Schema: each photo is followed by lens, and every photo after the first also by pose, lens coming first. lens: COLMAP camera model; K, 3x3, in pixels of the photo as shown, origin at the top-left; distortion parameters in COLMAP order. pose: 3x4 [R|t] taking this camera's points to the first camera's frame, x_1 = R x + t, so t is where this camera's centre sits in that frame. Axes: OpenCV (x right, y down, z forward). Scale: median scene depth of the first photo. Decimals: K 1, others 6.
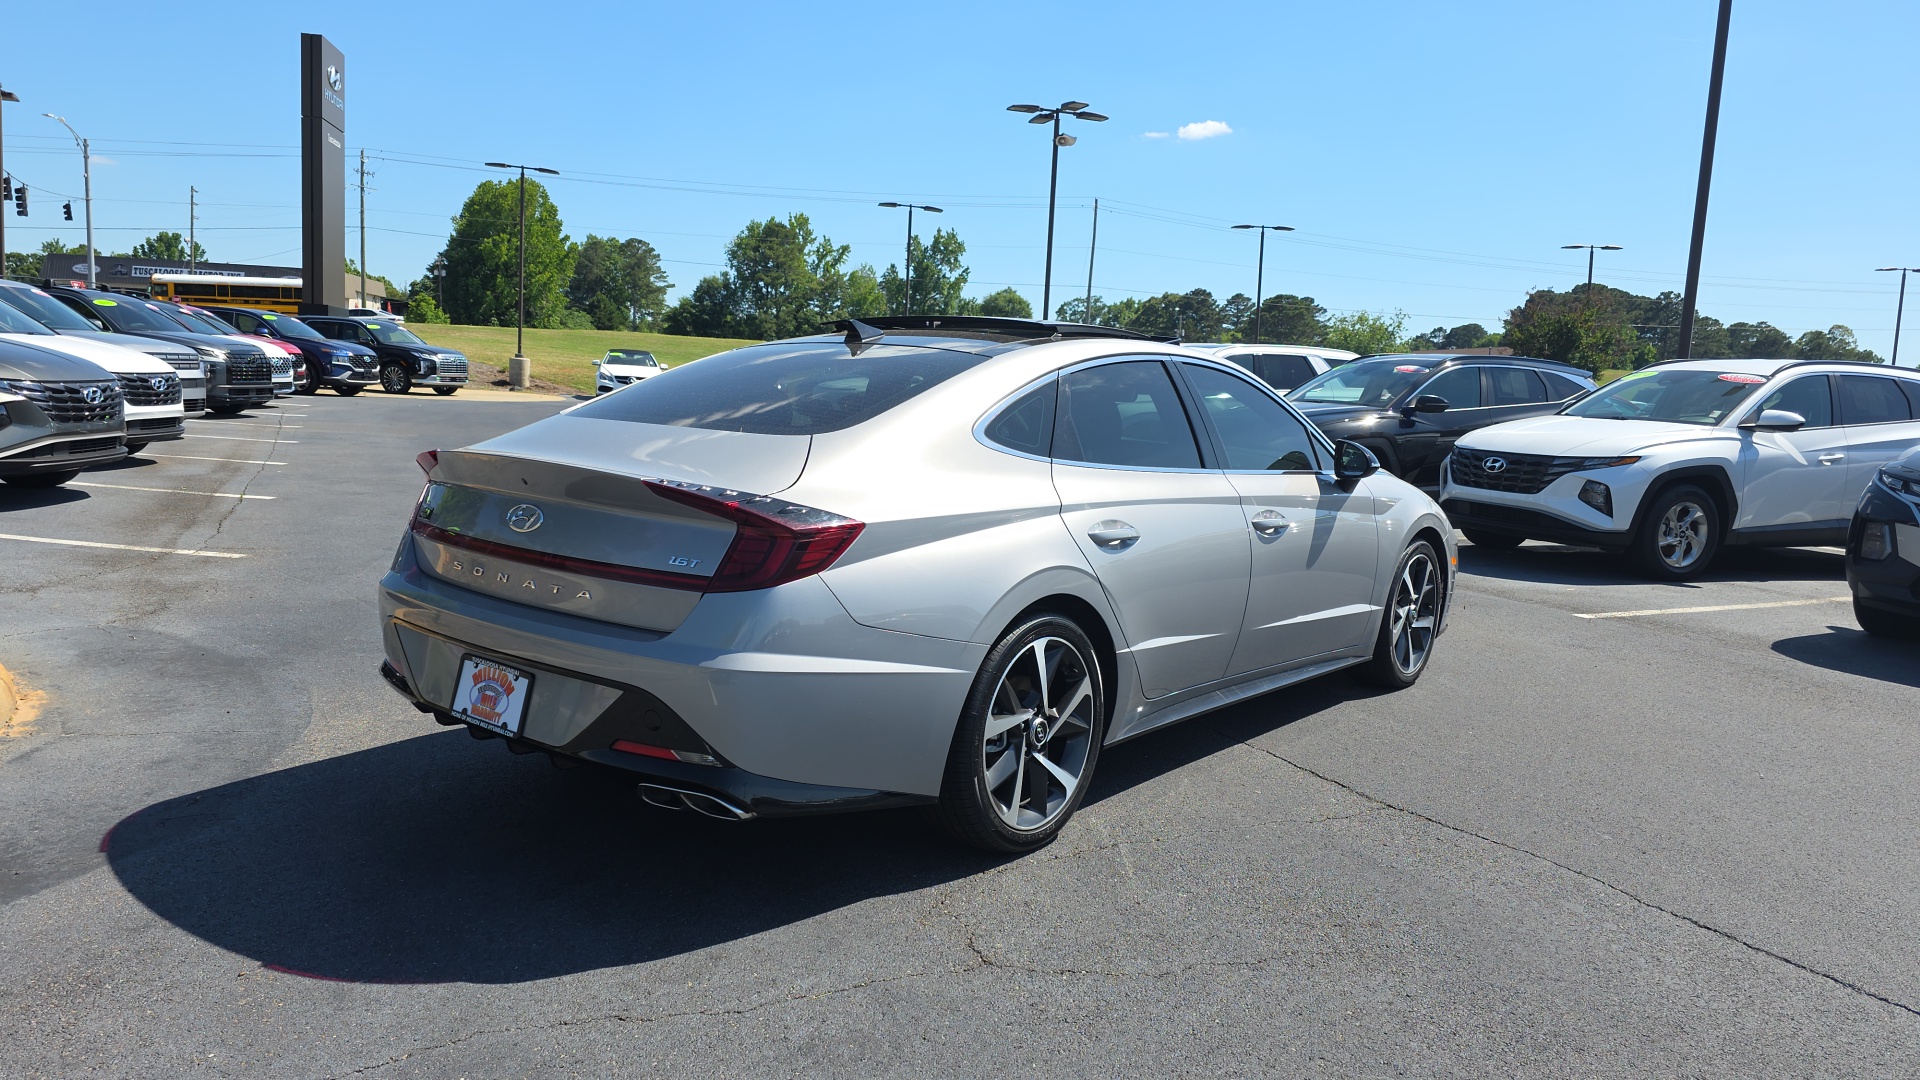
lens RADIAL K [[1333.1, 0, 953.3], [0, 1333.1, 545.2], [0, 0, 1]] dist [0.077119, -0.076144]
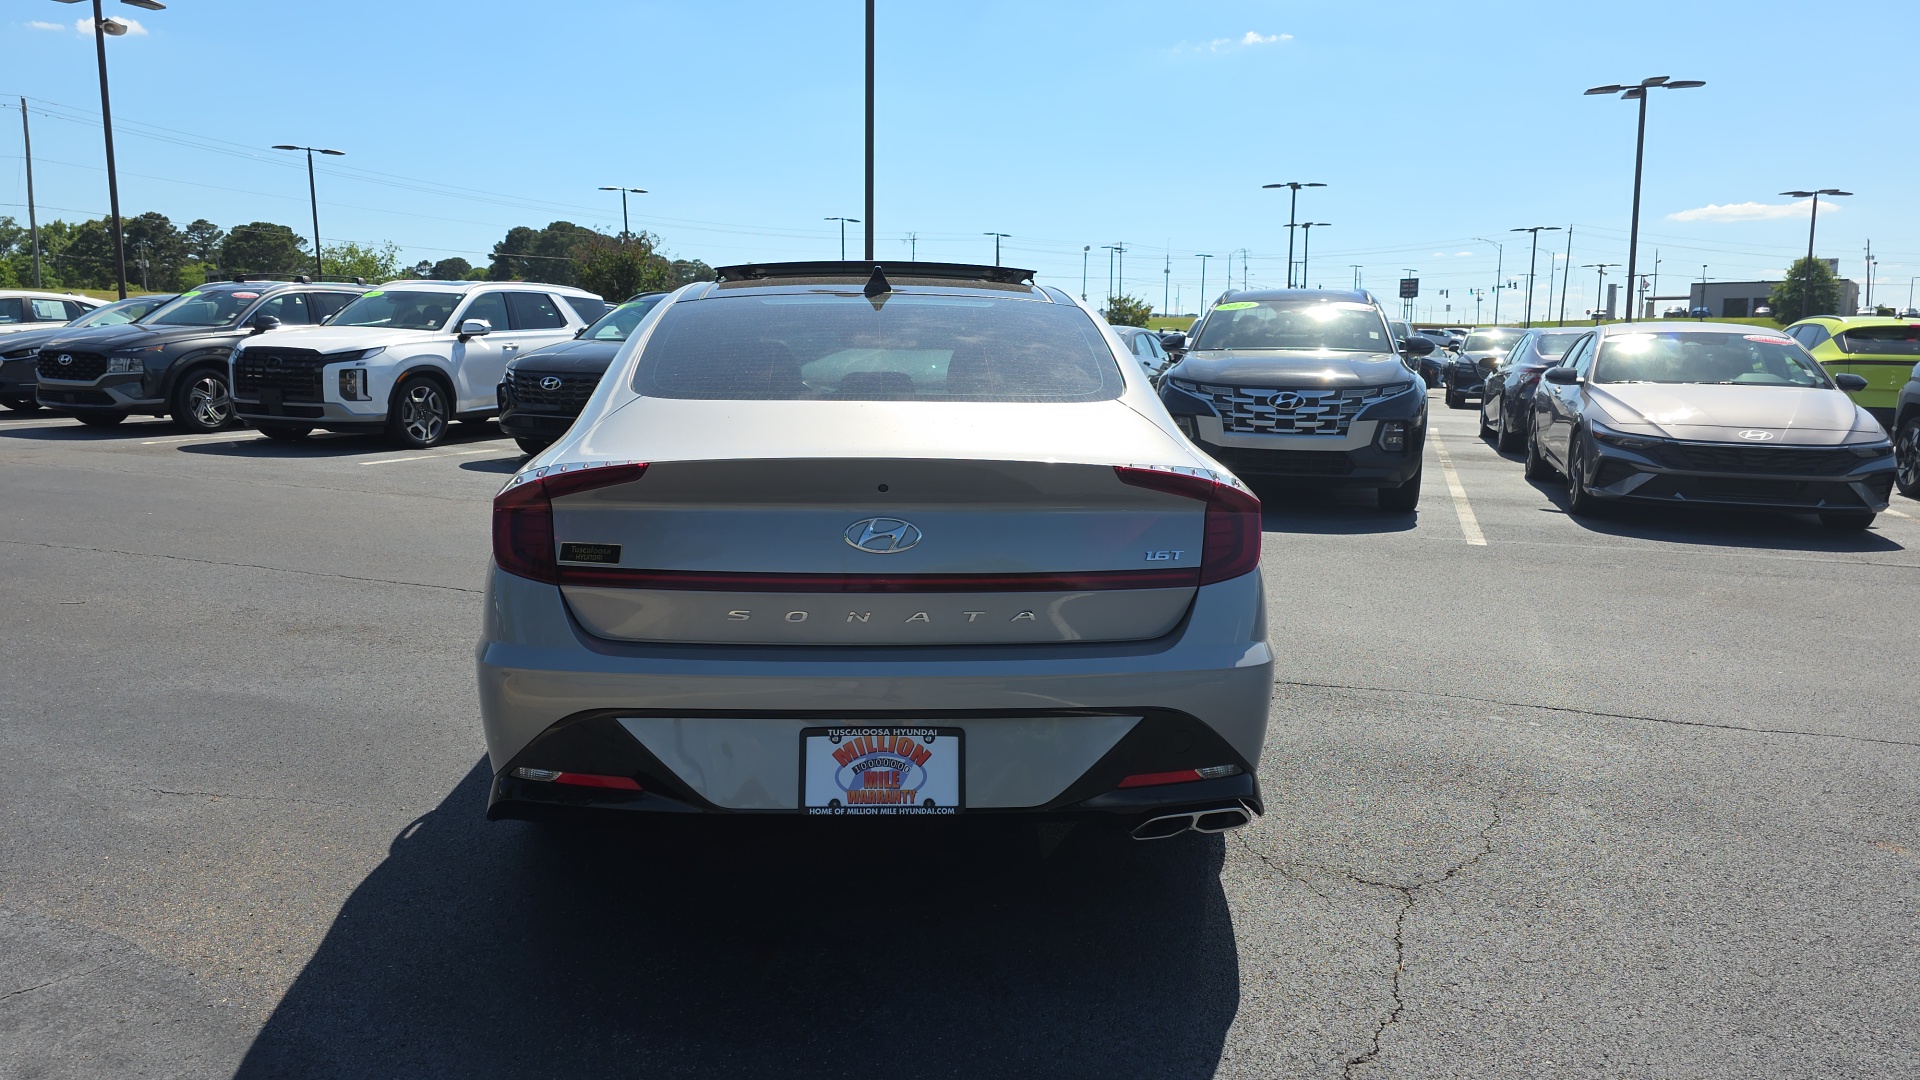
lens RADIAL K [[1309.1, 0, 956.3], [0, 1309.1, 520.9], [0, 0, 1]] dist [0.060167, -0.068422]
pose [[0.725877, -0.128973, 0.675624, -0.787557], [0.105446, 0.991518, 0.075985, -0.079733], [-0.679694, 0.016086, 0.733320, 0.421327]]
